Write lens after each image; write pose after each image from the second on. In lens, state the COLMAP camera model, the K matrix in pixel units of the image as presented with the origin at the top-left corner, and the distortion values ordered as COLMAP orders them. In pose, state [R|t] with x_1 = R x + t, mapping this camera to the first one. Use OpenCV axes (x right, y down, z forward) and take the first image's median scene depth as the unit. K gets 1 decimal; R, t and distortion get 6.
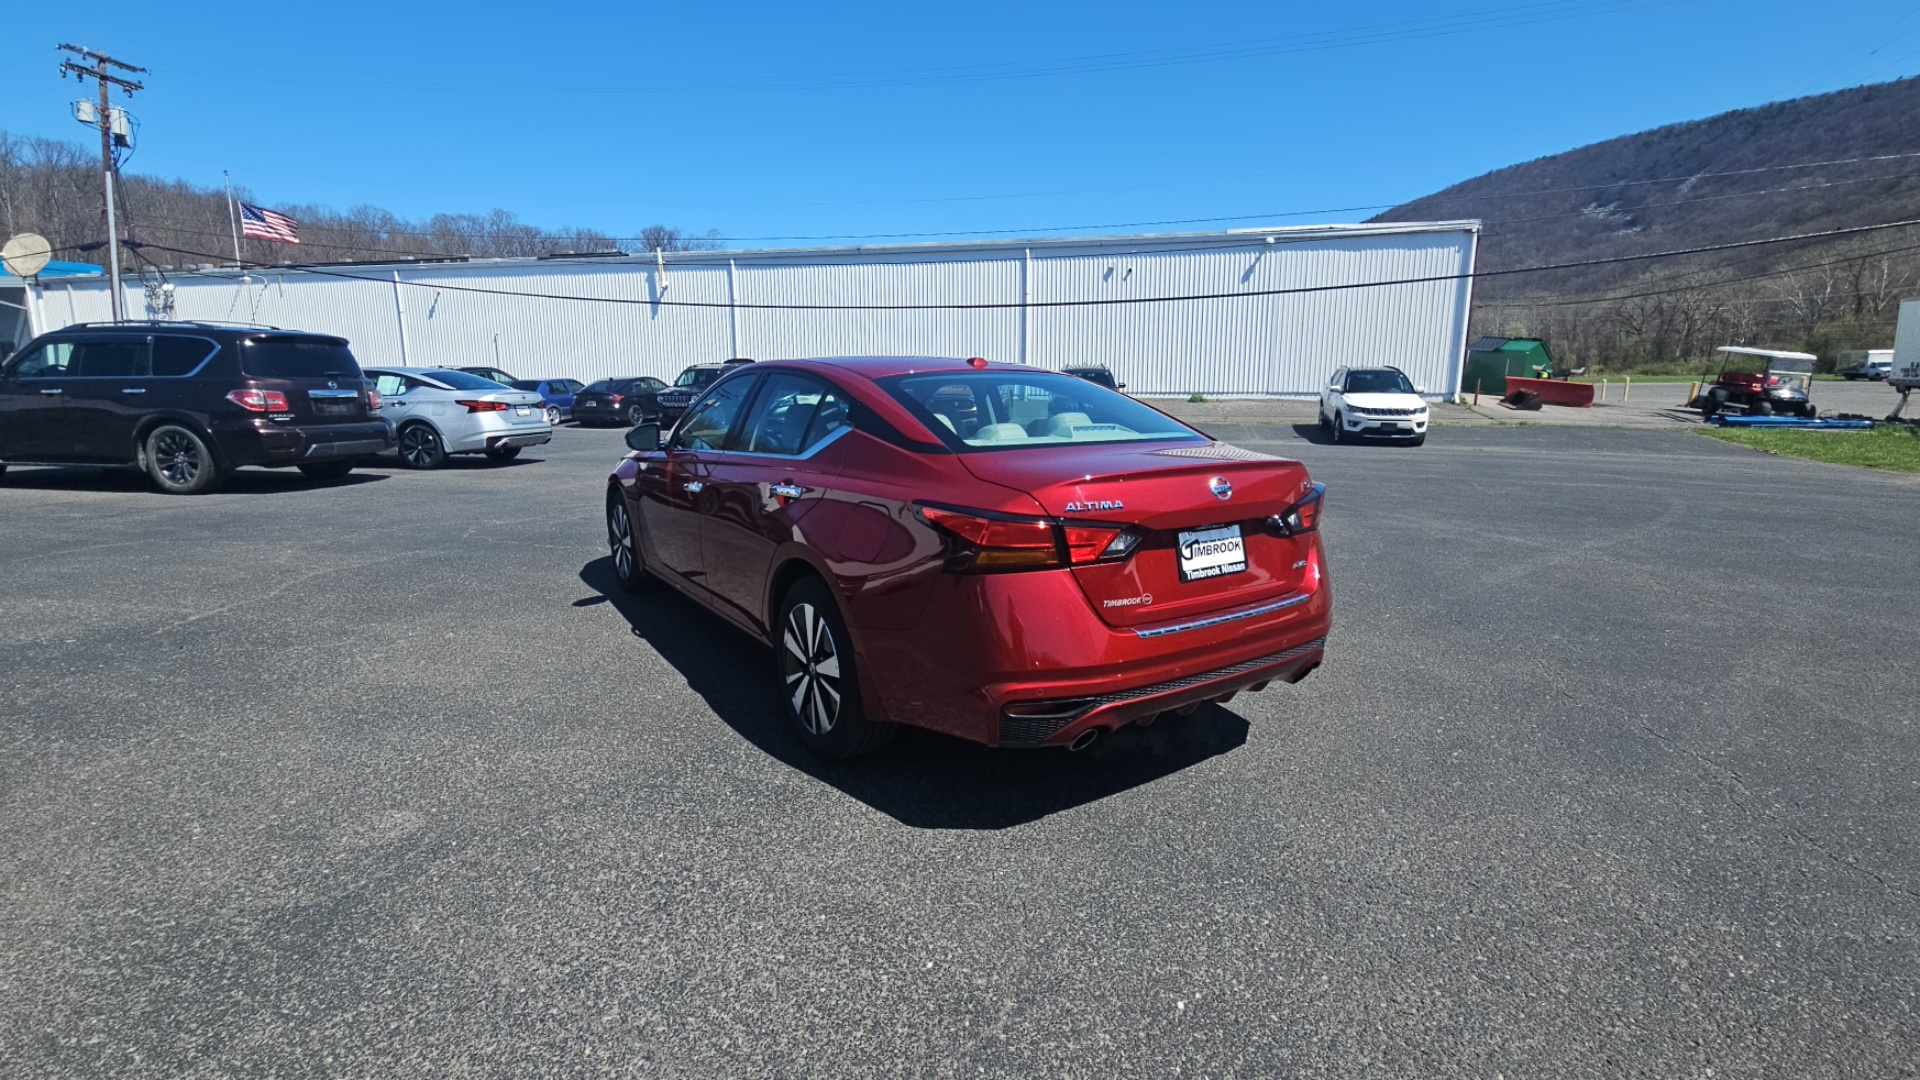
lens RADIAL K [[858.3, 0, 957.8], [0, 858.3, 533.3], [0, 0, 1]] dist [0.016256, -0.010825]
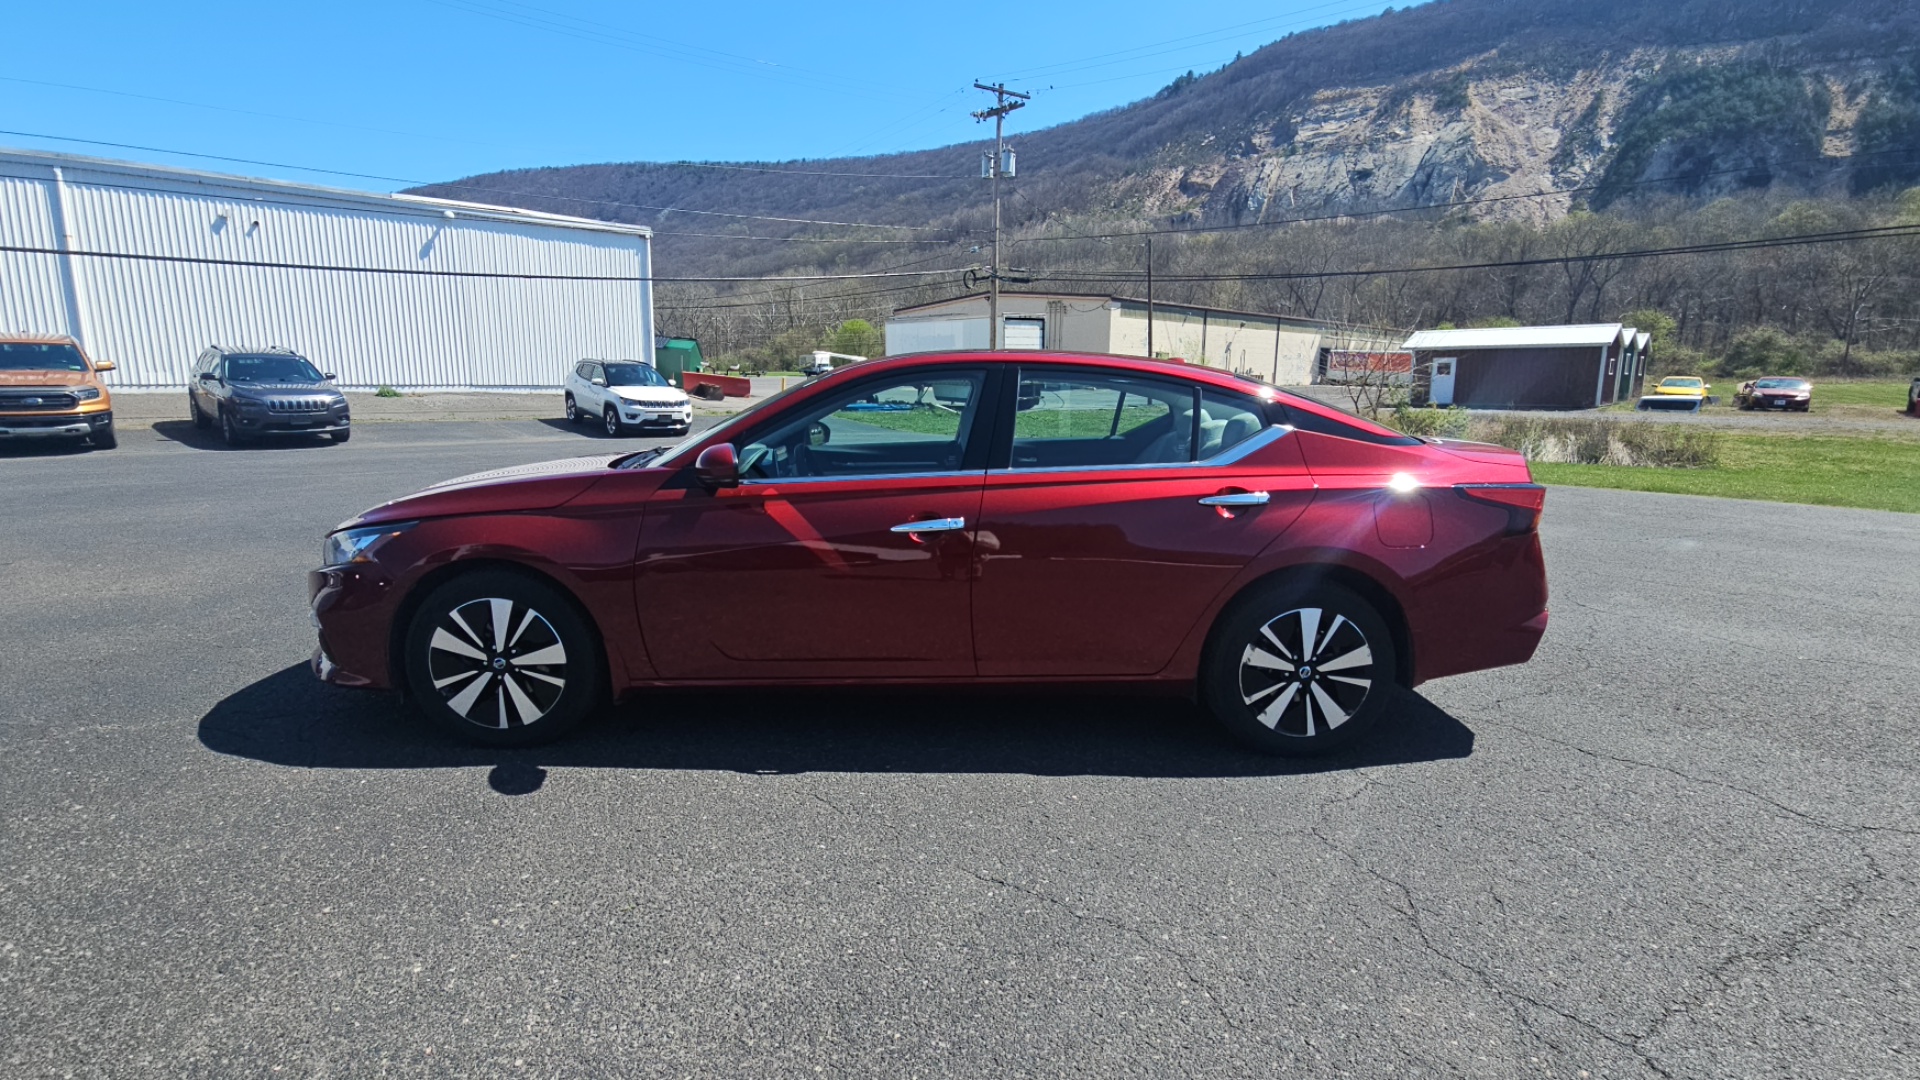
lens RADIAL K [[858.3, 0, 957.8], [0, 858.3, 533.3], [0, 0, 1]] dist [0.016256, -0.010825]
pose [[0.545046, -0.143594, 0.826018, -0.148376], [0.136066, 0.987313, 0.081850, -0.016709], [-0.827291, 0.067781, 0.557670, 0.095337]]
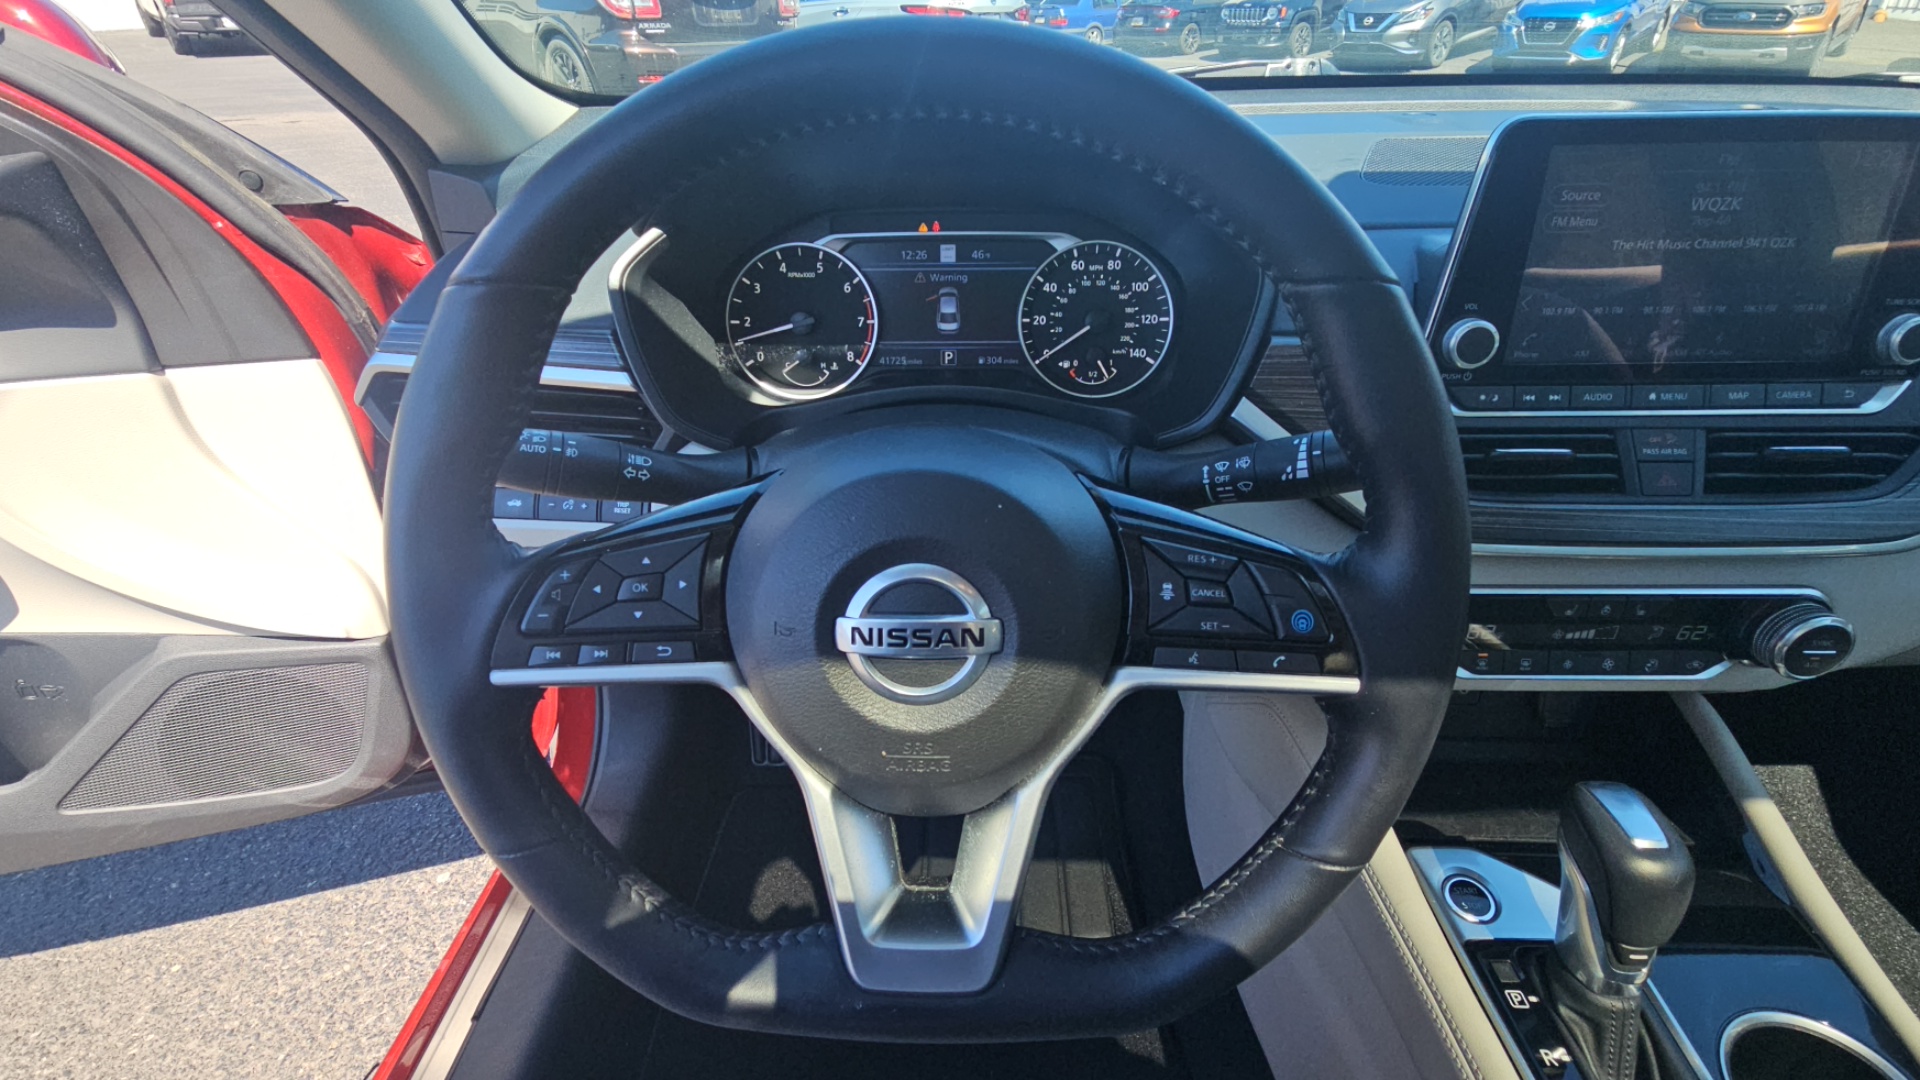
lens RADIAL K [[859.5, 0, 957.4], [0, 859.5, 534.3], [0, 0, 1]] dist [0.012472, -0.007048]
pose [[0.815367, 0.294831, -0.498249, -0.037091], [-0.089259, 0.914344, 0.394979, -0.022040], [0.572023, -0.277580, 0.771842, 0.184830]]
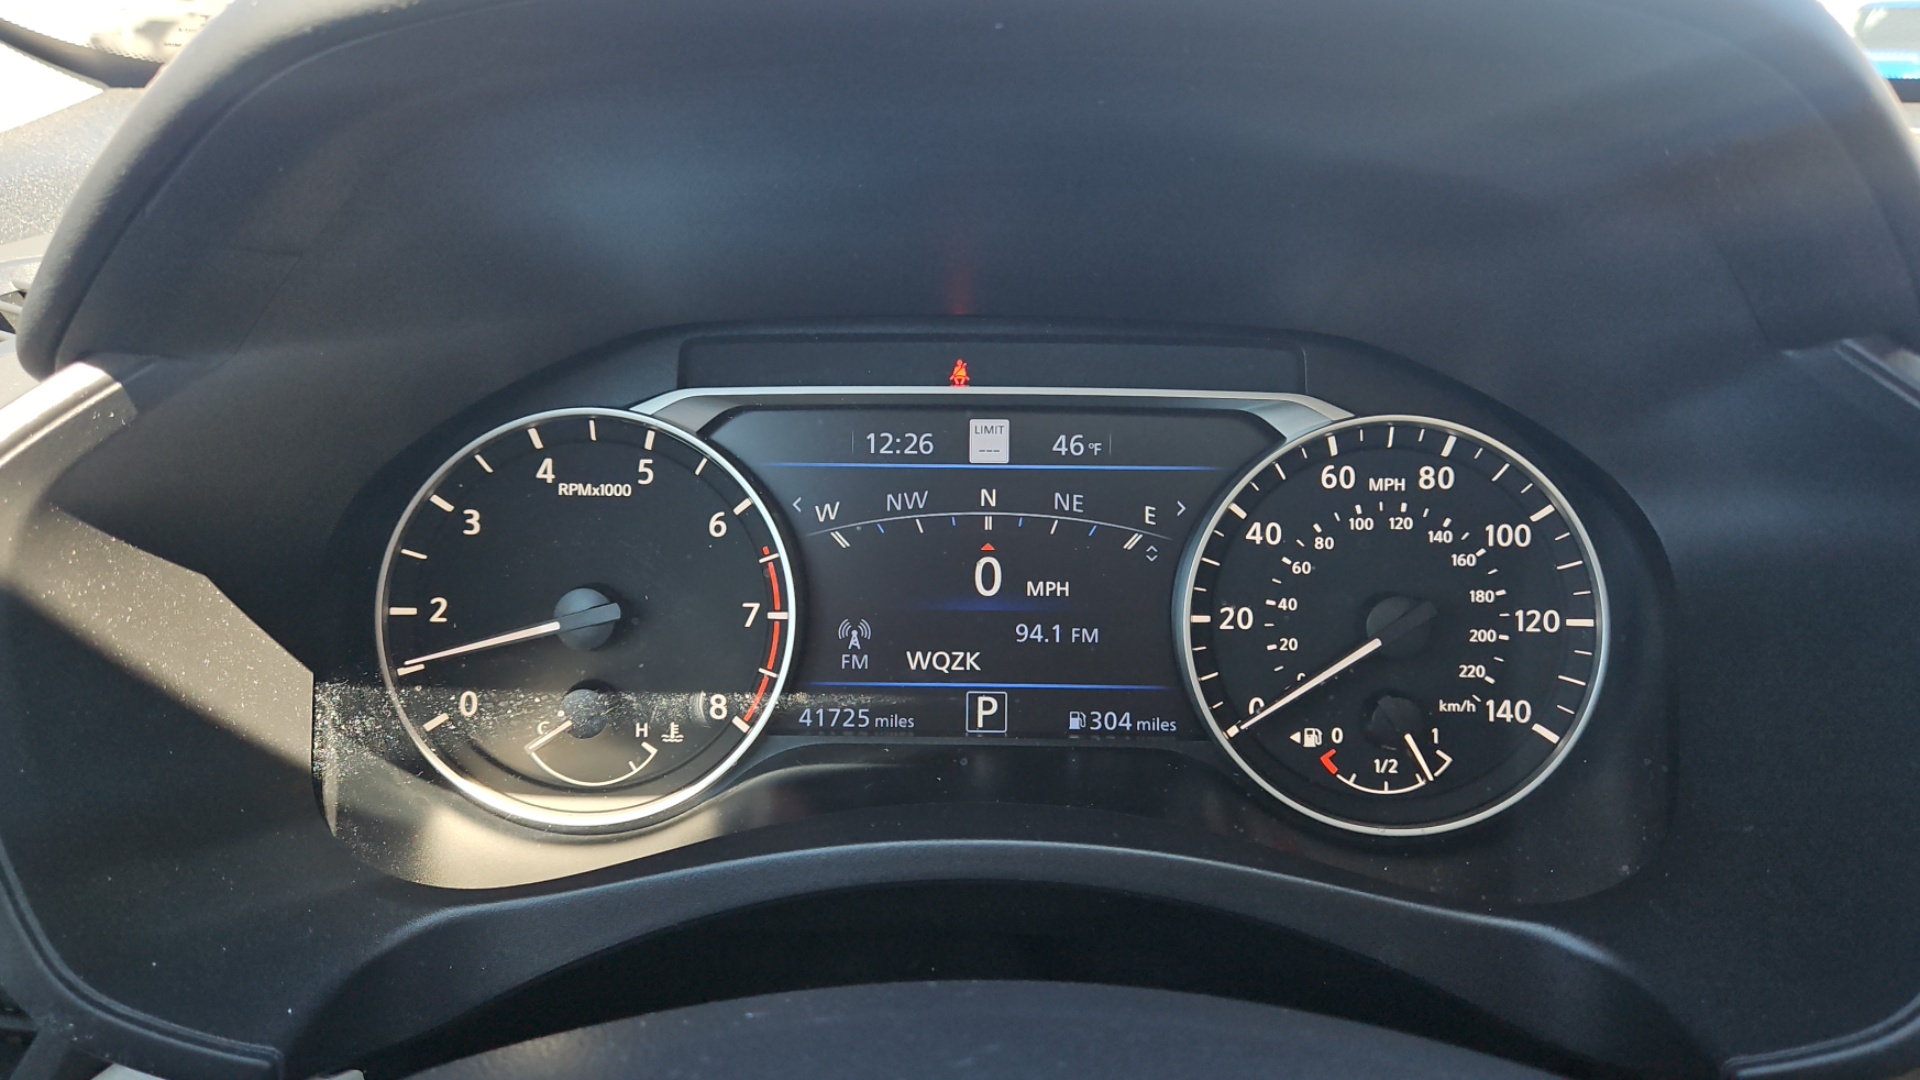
lens RADIAL K [[1440.7, 0, 960.0], [0, 1440.7, 540.0], [0, 0, 1]] dist [0.046176, -0.000722]
pose [[0.820996, 0.188539, -0.538906, -0.043765], [-0.106823, 0.977958, 0.179405, -0.021336], [0.560852, -0.089723, 0.823040, 0.193003]]
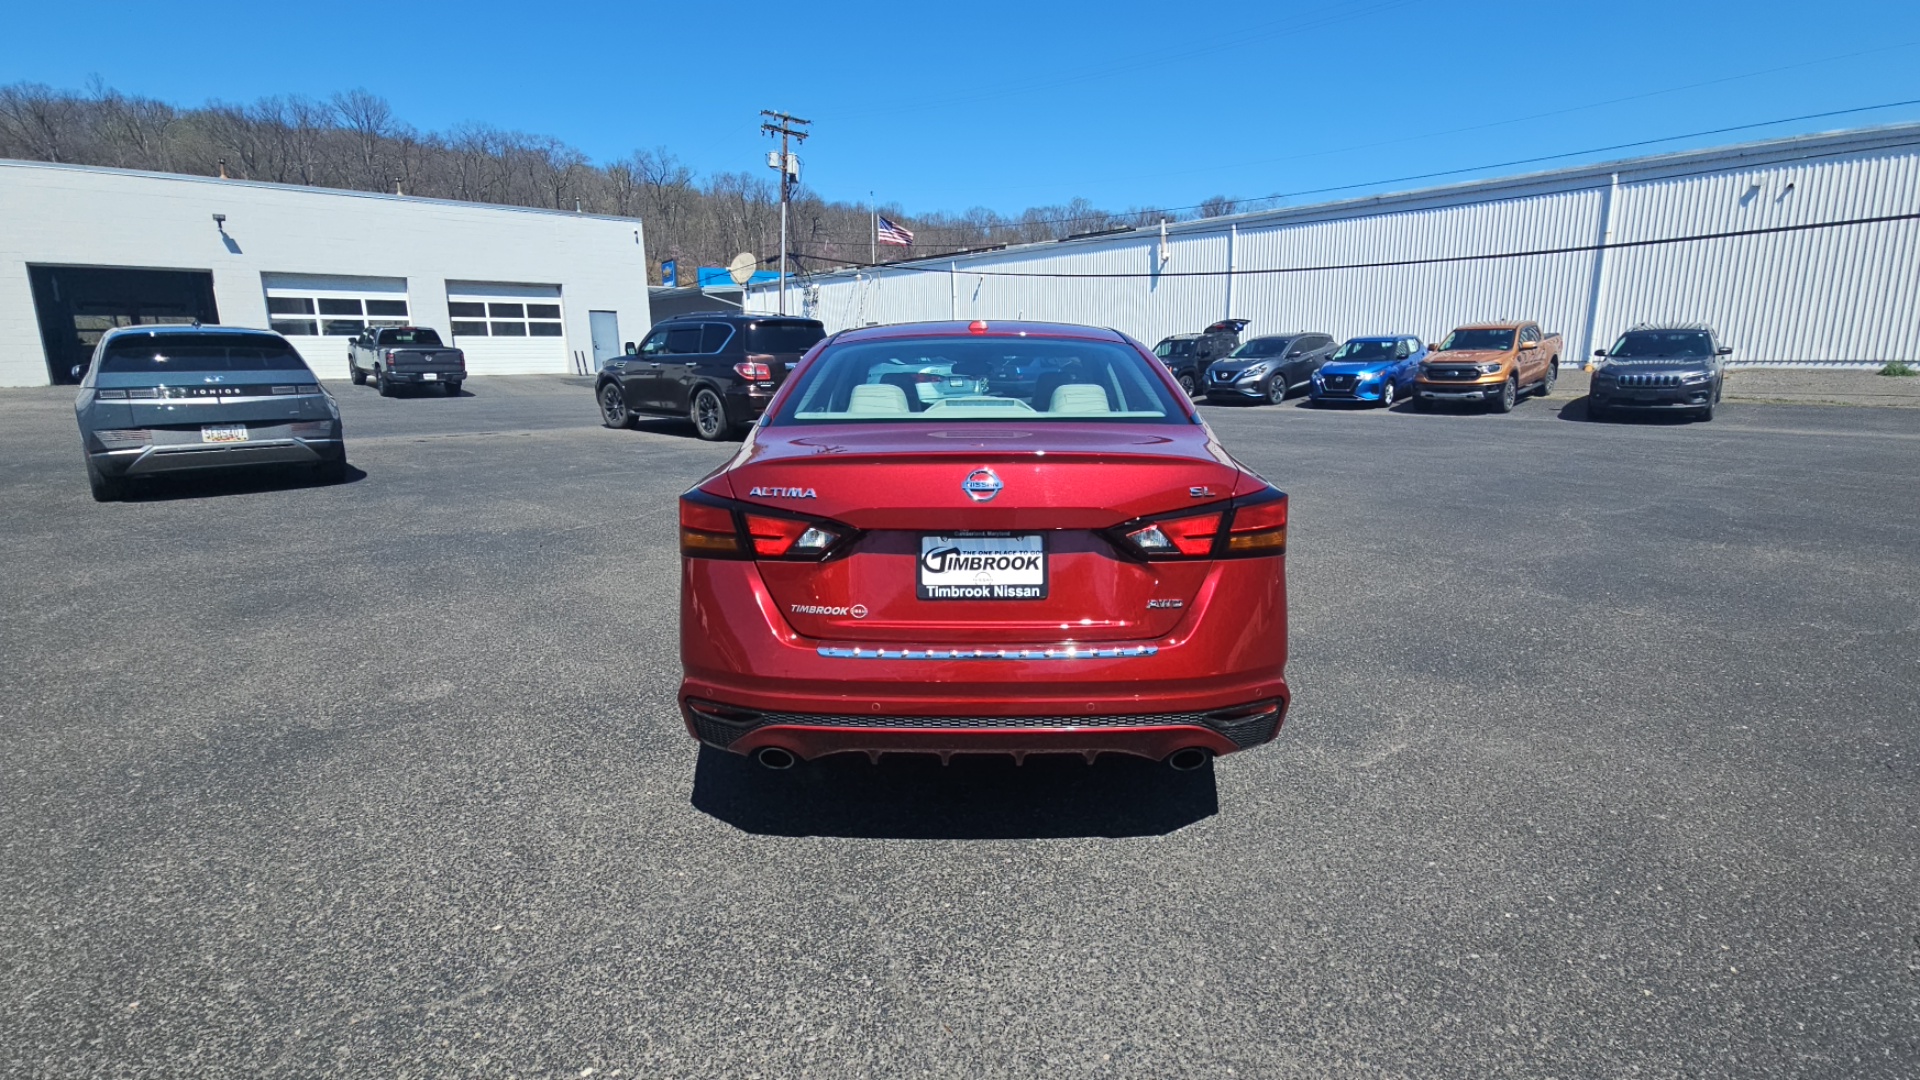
lens RADIAL K [[859.5, 0, 957.4], [0, 859.5, 534.3], [0, 0, 1]] dist [0.012472, -0.007048]
pose [[0.821343, 0.107581, -0.560198, 0.076732], [-0.089095, 0.994196, 0.060298, -0.005583], [0.563434, 0.000386, 0.826161, 0.038431]]
